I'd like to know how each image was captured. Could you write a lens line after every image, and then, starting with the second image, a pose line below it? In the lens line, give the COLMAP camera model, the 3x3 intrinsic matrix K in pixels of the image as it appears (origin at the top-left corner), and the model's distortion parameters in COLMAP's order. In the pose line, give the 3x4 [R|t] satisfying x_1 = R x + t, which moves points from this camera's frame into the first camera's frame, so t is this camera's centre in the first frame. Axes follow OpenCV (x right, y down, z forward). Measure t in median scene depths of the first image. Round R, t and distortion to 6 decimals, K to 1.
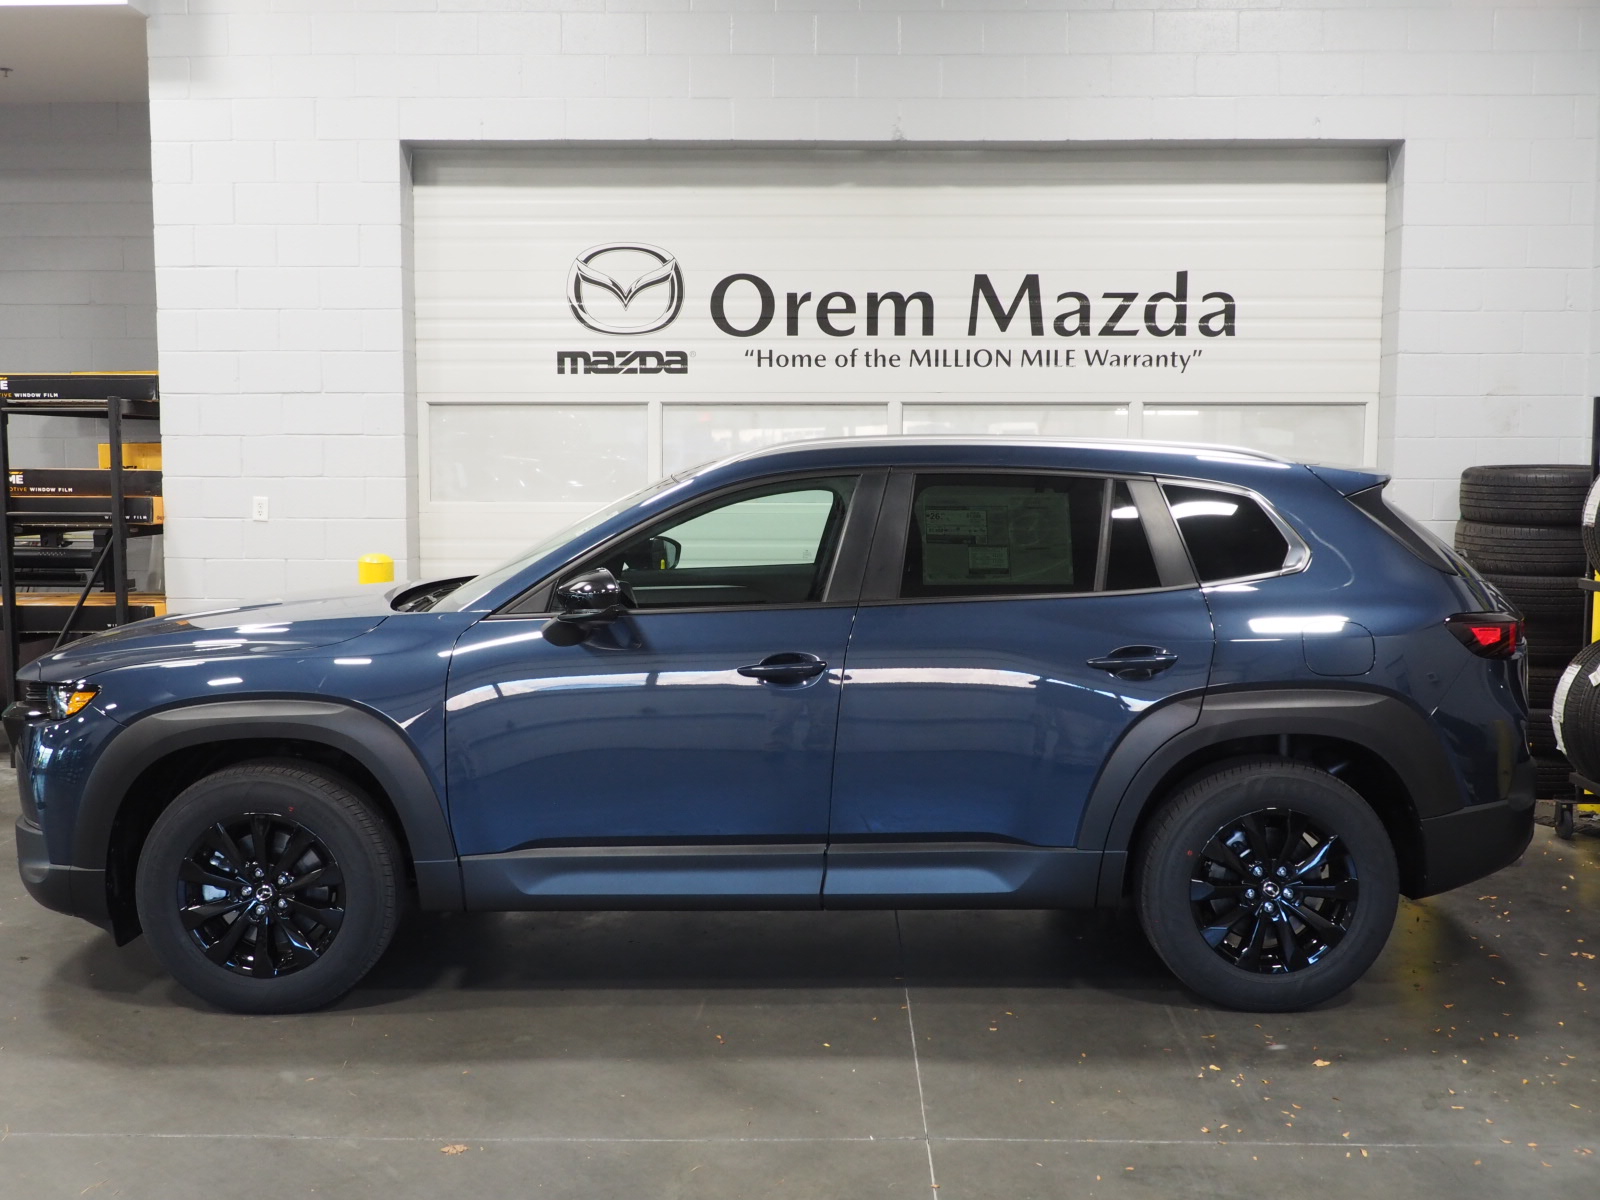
lens RADIAL K [[1638.4, 0, 799.7], [0, 1638.4, 603.8], [0, 0, 1]] dist [-0.008237, 0.000000]
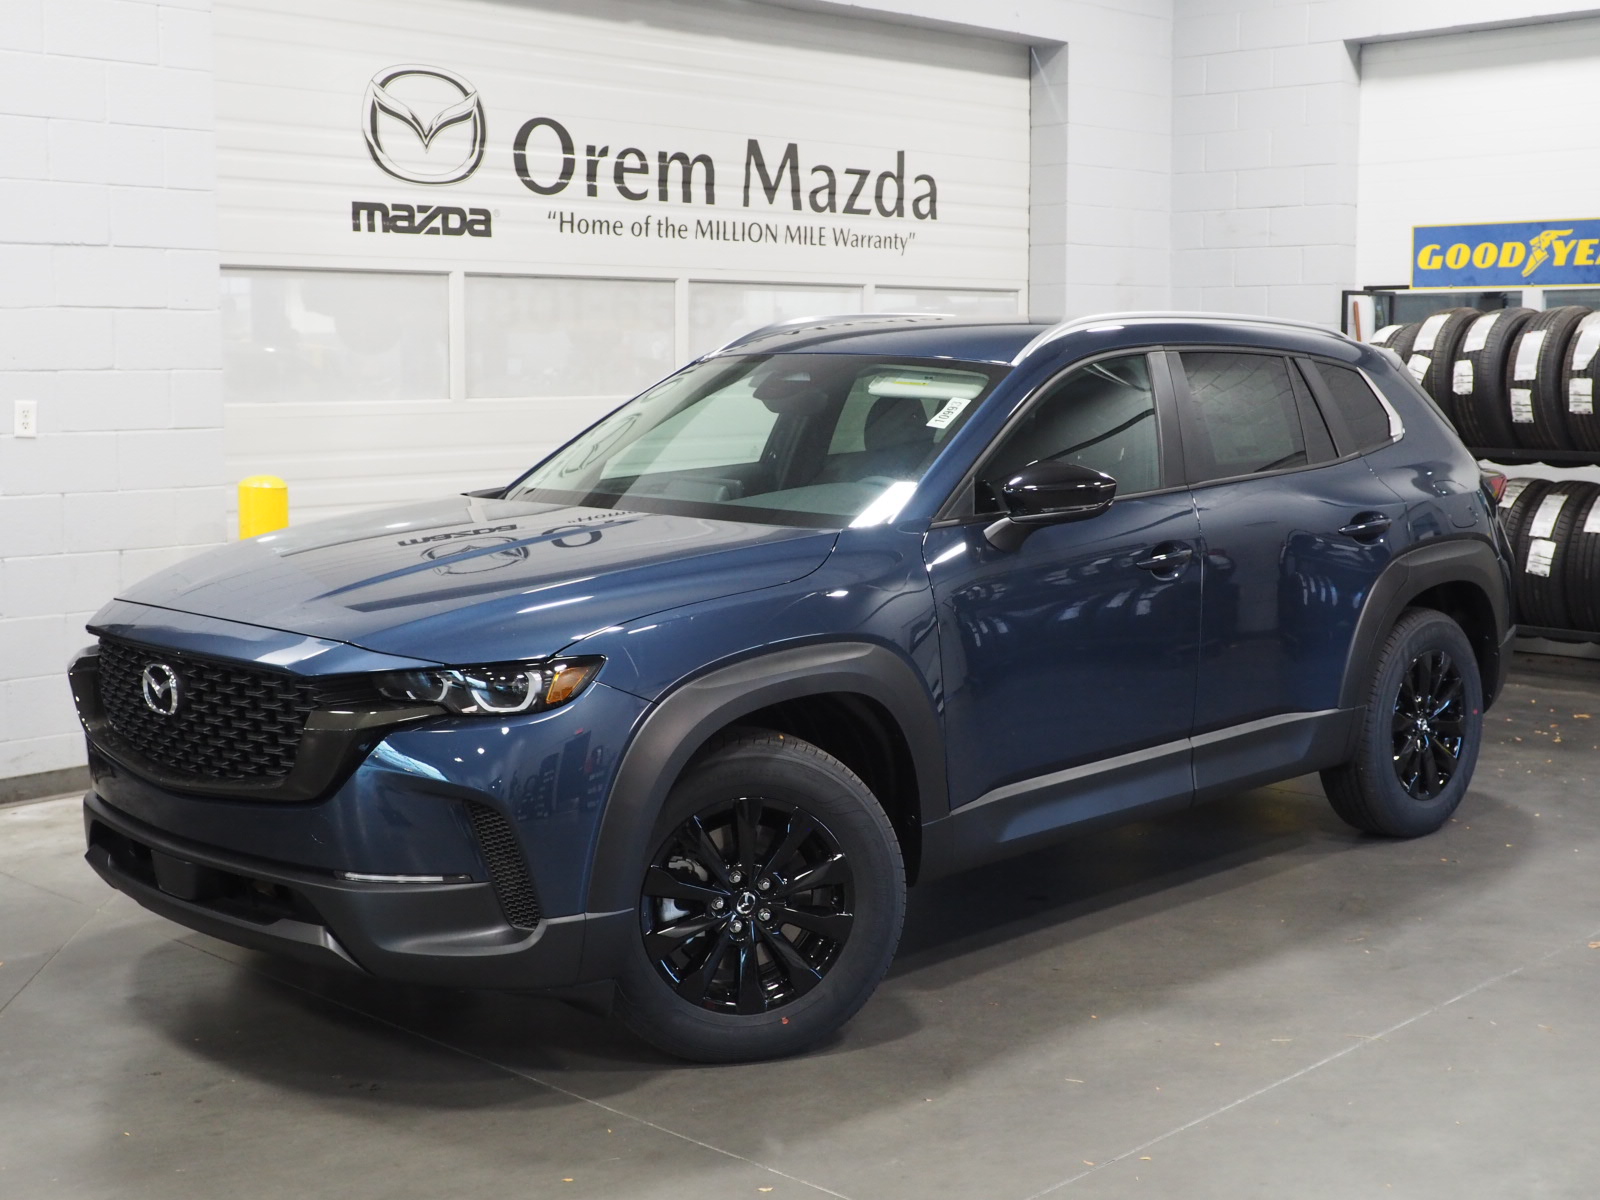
lens RADIAL K [[2000.5, 0, 799.7], [0, 2000.5, 598.8], [0, 0, 1]] dist [0.013537, 0.000000]
pose [[0.691535, -0.092559, 0.716388, -0.691403], [0.058175, 0.995671, 0.072486, -0.025657], [-0.719996, -0.008451, 0.693927, 0.204075]]
